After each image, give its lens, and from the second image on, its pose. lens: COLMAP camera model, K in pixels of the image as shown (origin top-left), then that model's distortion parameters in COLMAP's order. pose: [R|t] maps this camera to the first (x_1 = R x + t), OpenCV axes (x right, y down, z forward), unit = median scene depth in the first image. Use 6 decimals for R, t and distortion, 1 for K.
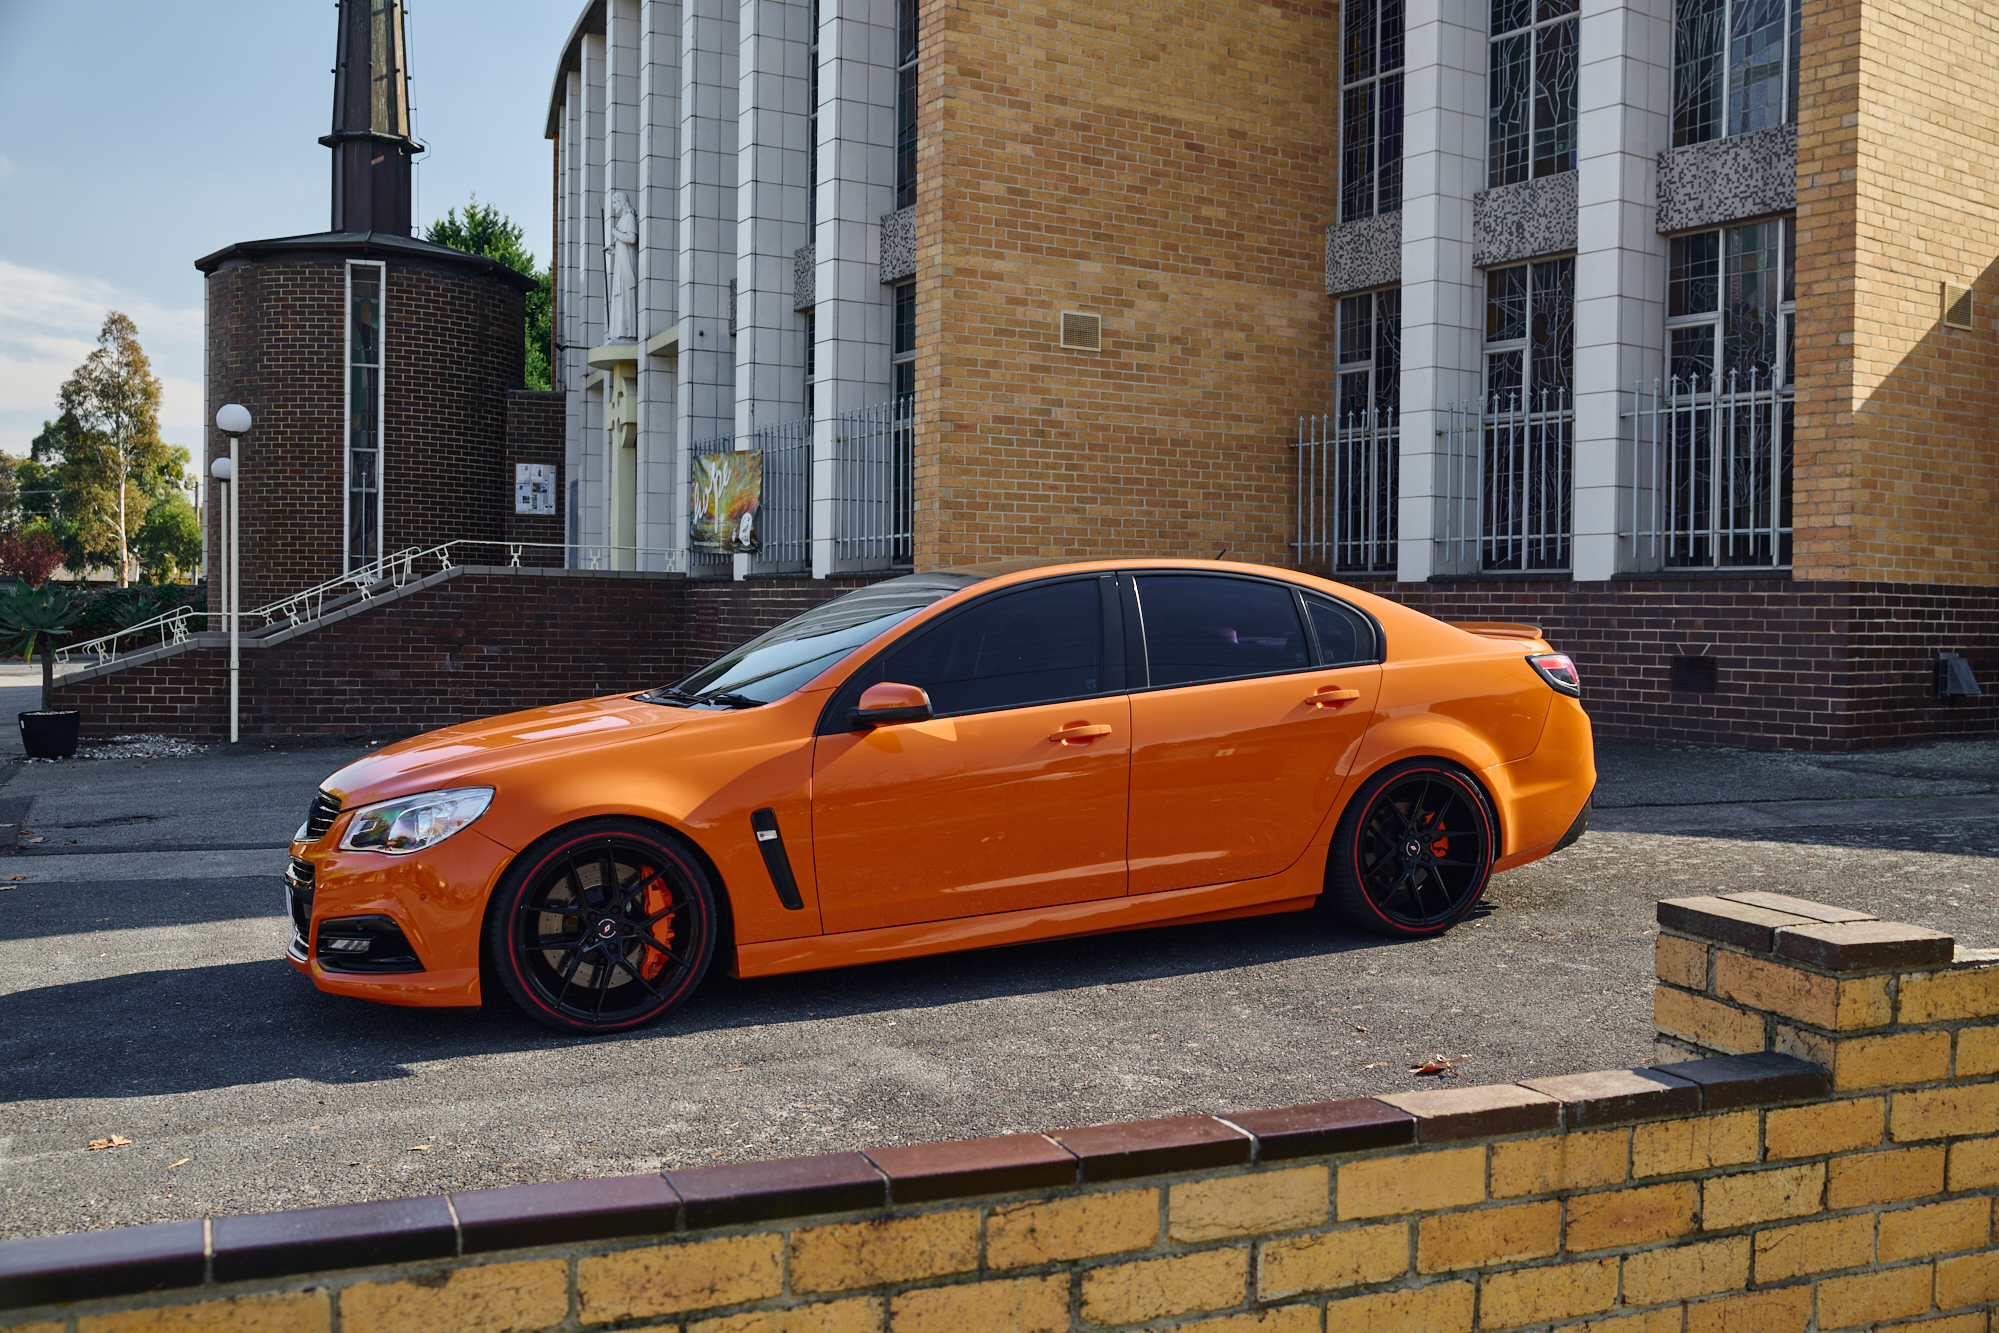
lens RADIAL K [[1888.2, 0, 999.0], [0, 1888.2, 654.3], [0, 0, 1]] dist [-0.041992, 0.101431]
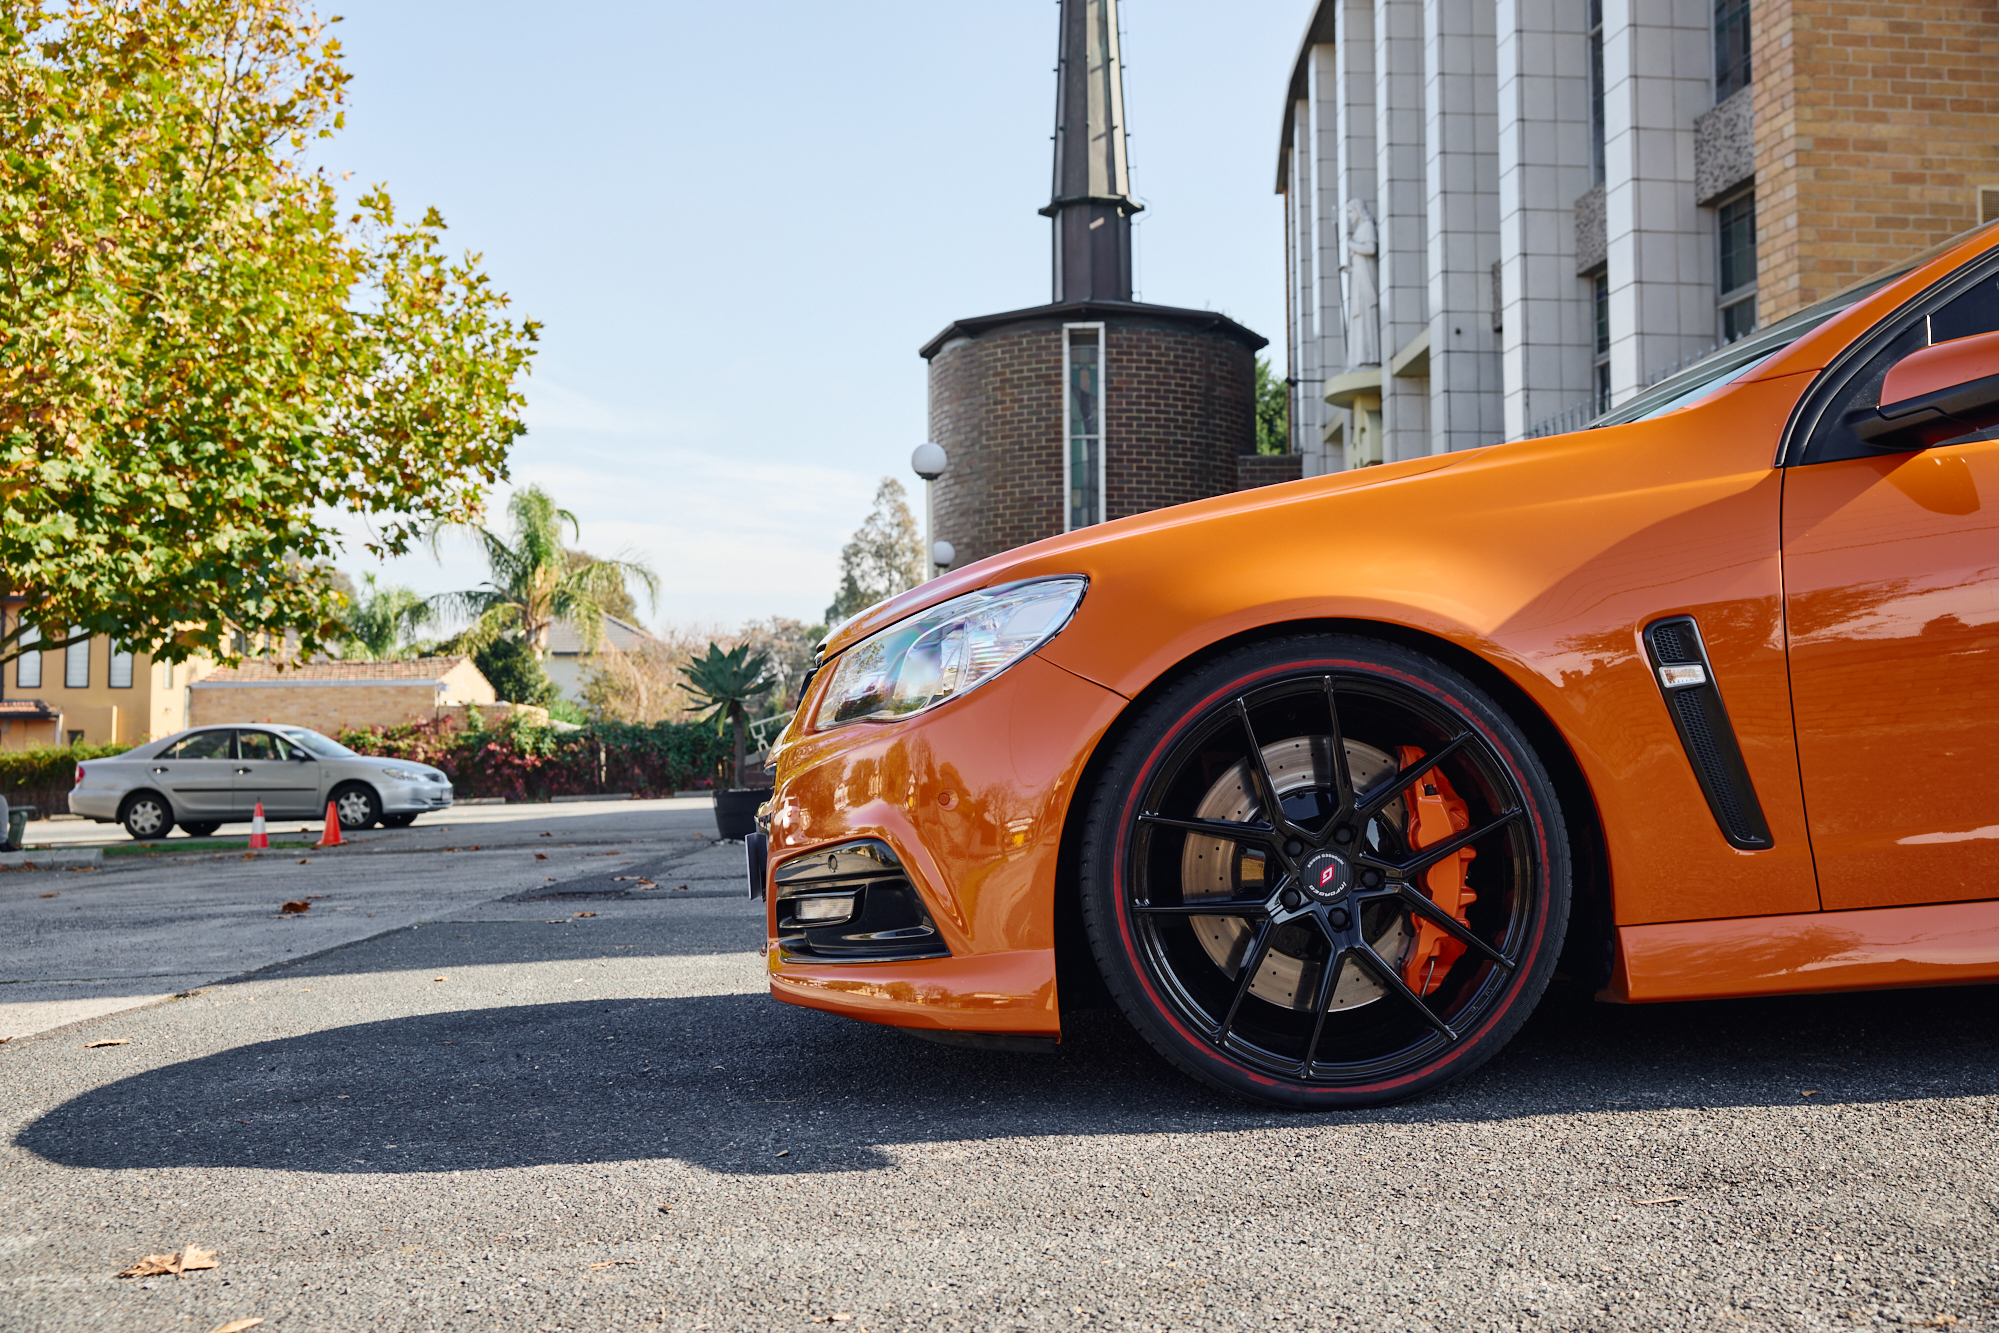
lens RADIAL K [[1926.2, 0, 1007.8], [0, 1926.2, 654.1], [0, 0, 1]] dist [-0.014851, 0.080061]
pose [[0.926324, -0.040018, -0.374596, -0.033454], [0.009027, 0.996414, -0.084126, 0.042556], [0.376619, 0.074546, 0.923364, 0.174658]]
